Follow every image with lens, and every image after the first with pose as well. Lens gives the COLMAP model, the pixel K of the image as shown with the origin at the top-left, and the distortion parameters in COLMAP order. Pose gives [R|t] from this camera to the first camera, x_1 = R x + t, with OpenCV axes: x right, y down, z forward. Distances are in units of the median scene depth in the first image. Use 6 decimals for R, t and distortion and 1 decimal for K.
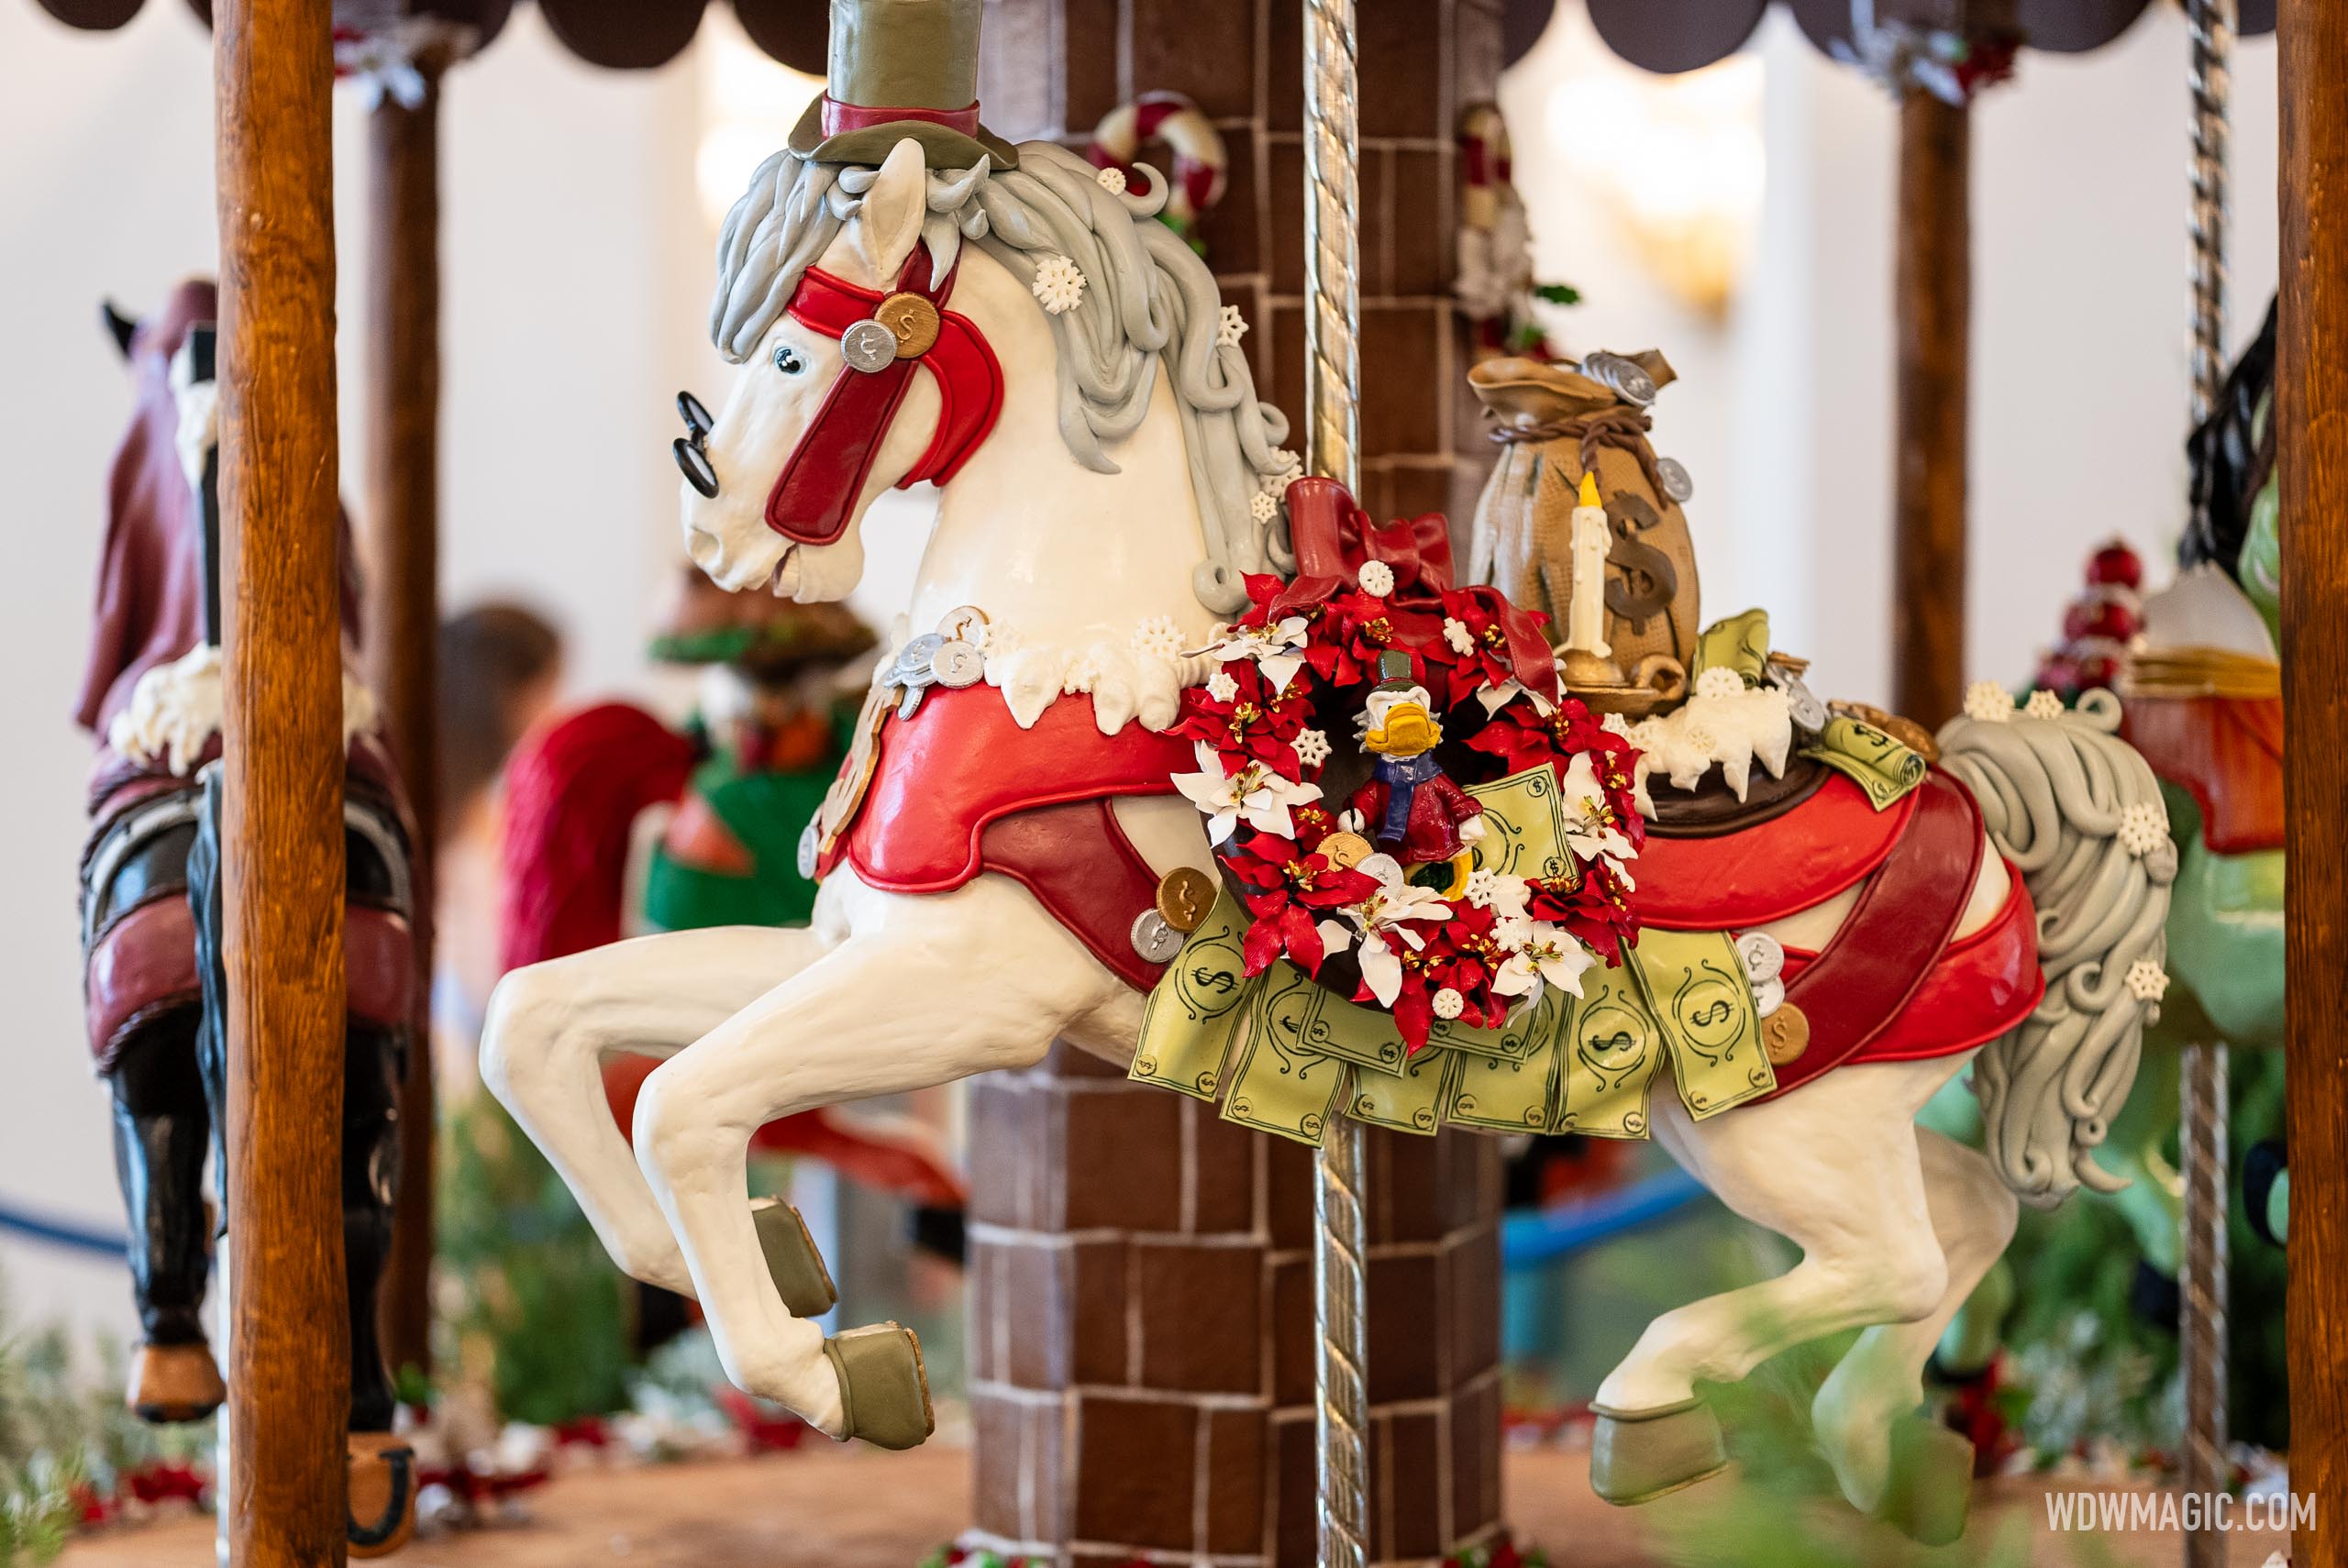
lens RADIAL K [[5234.0, 0, 1172.4], [0, 5234.0, 780.0], [0, 0, 1]] dist [0.069431, 0.000000]
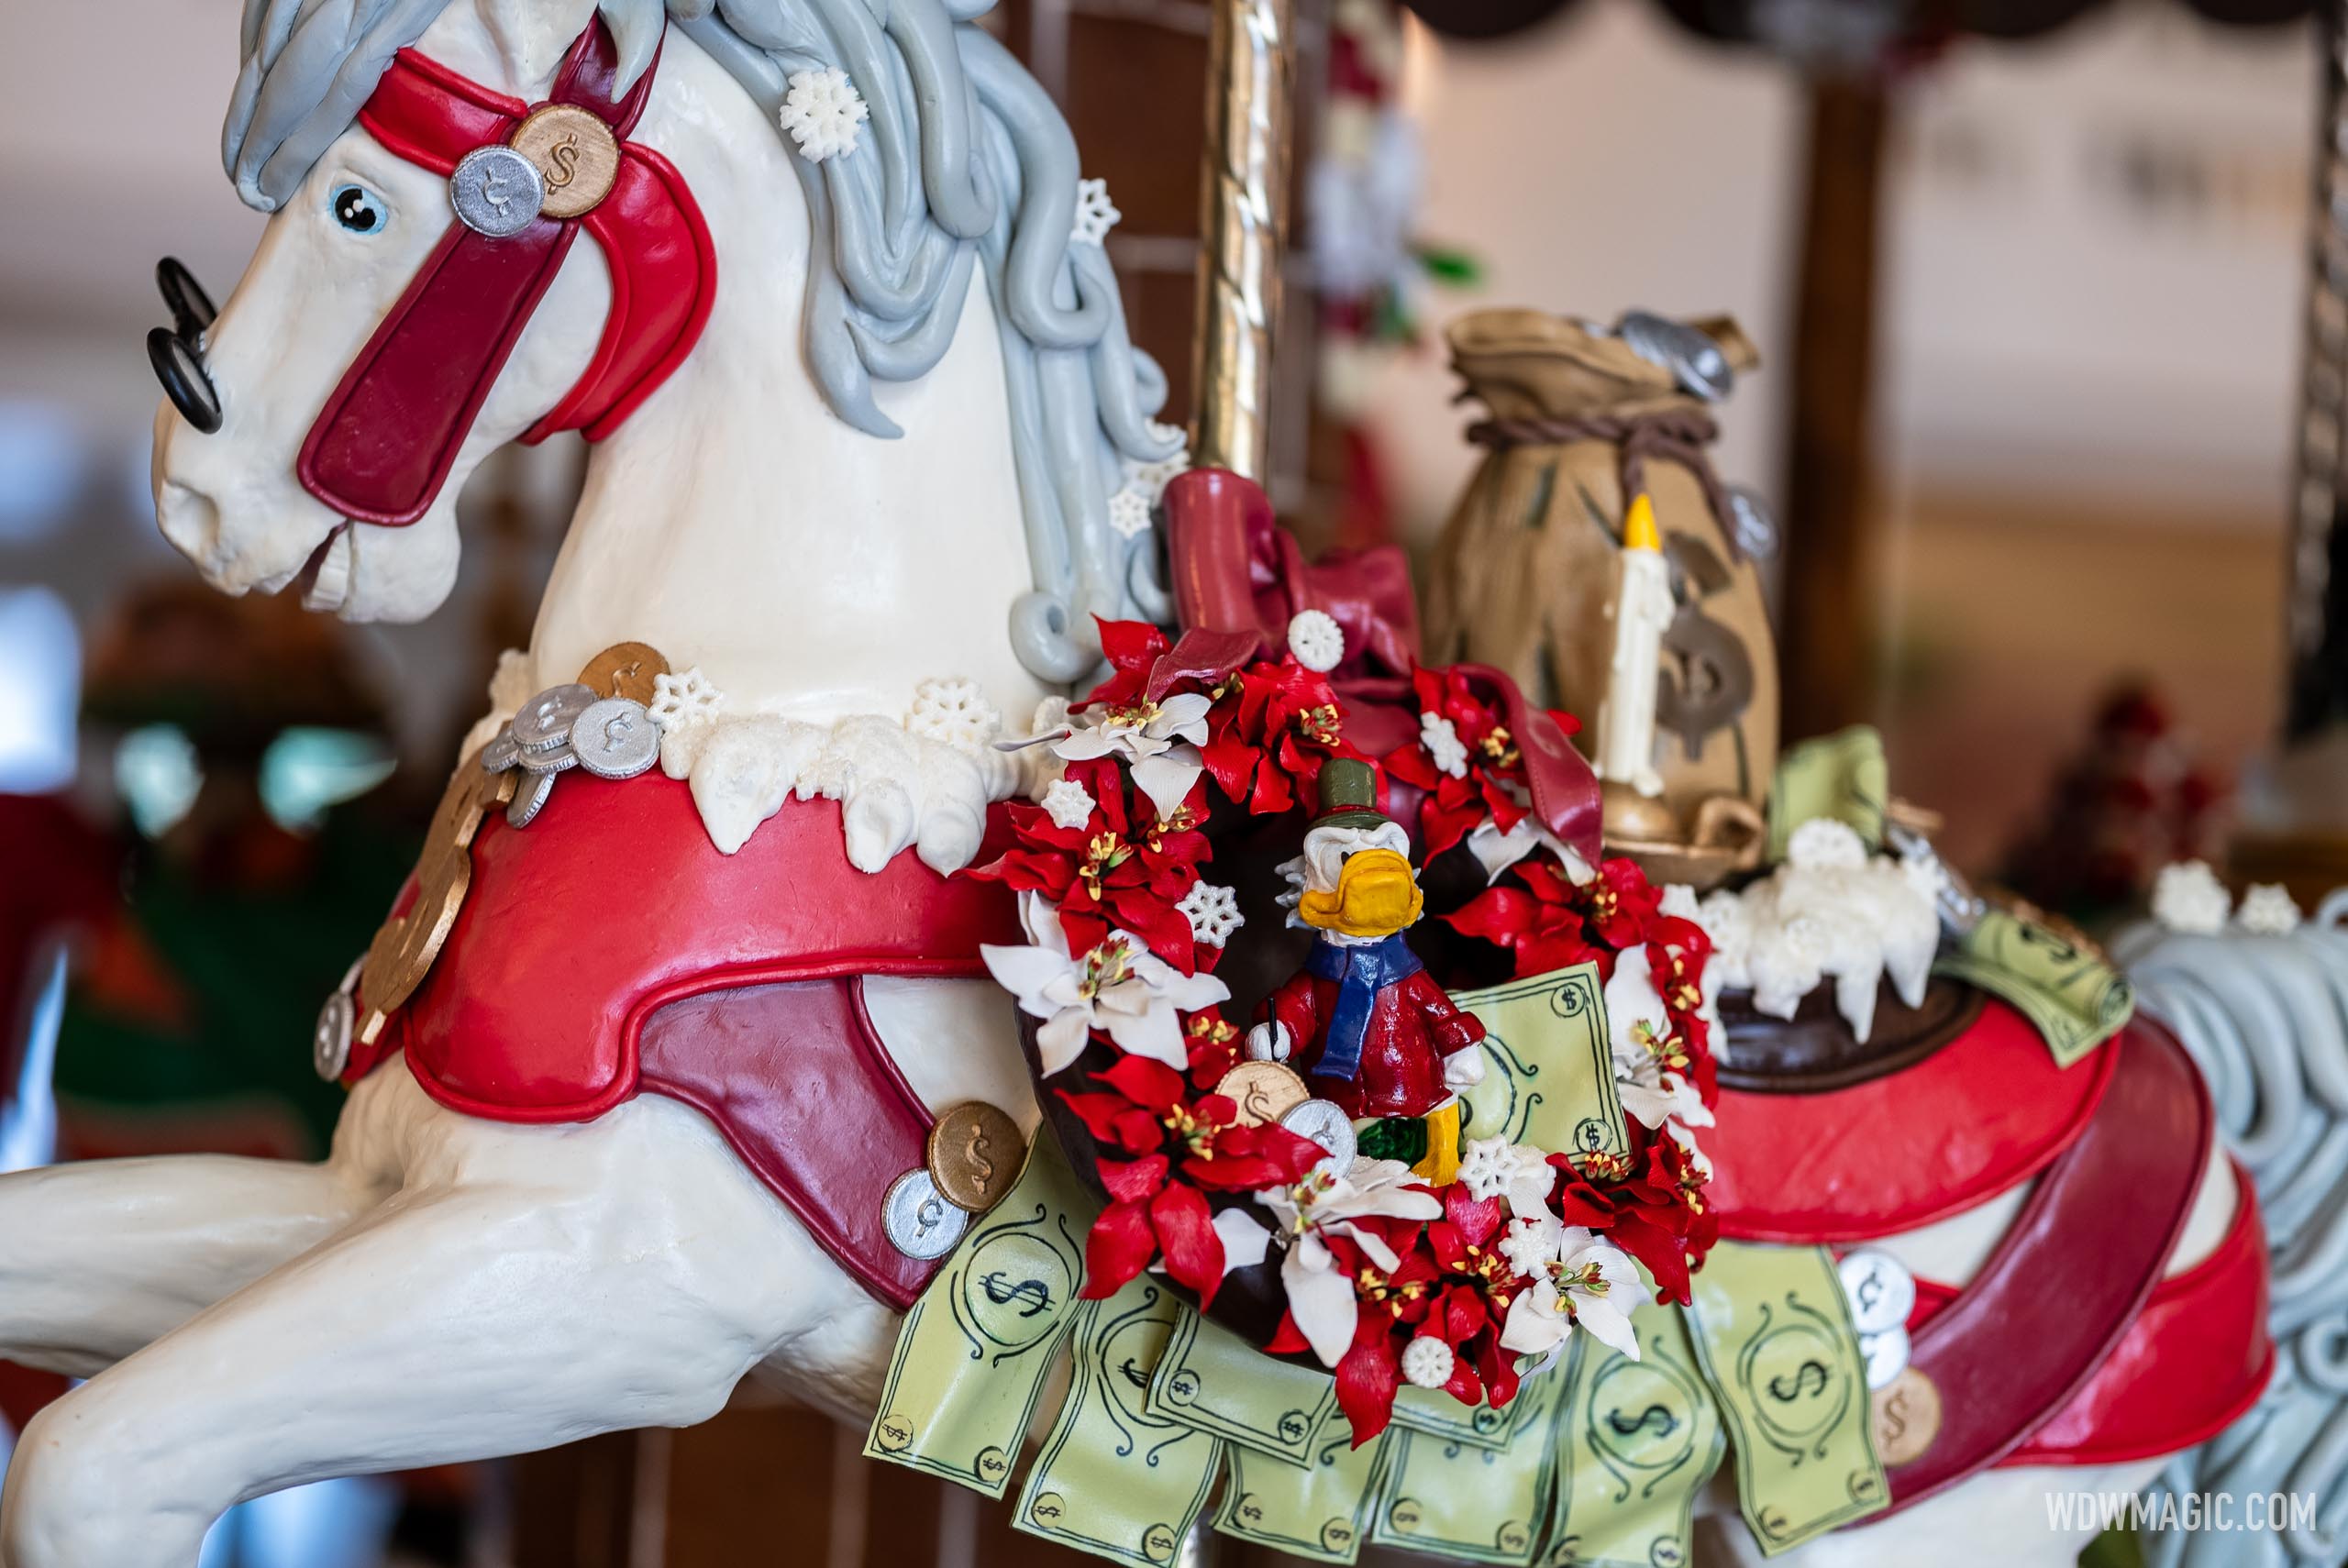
lens RADIAL K [[5234.0, 0, 1203.4], [0, 5234.0, 834.2], [0, 0, 1]] dist [0.069431, 0.000000]
pose [[0.991723, 0.060345, 0.113334, -0.041282], [-0.058360, 0.998080, -0.020753, -0.002849], [-0.114369, 0.013967, 0.993340, 0.401669]]
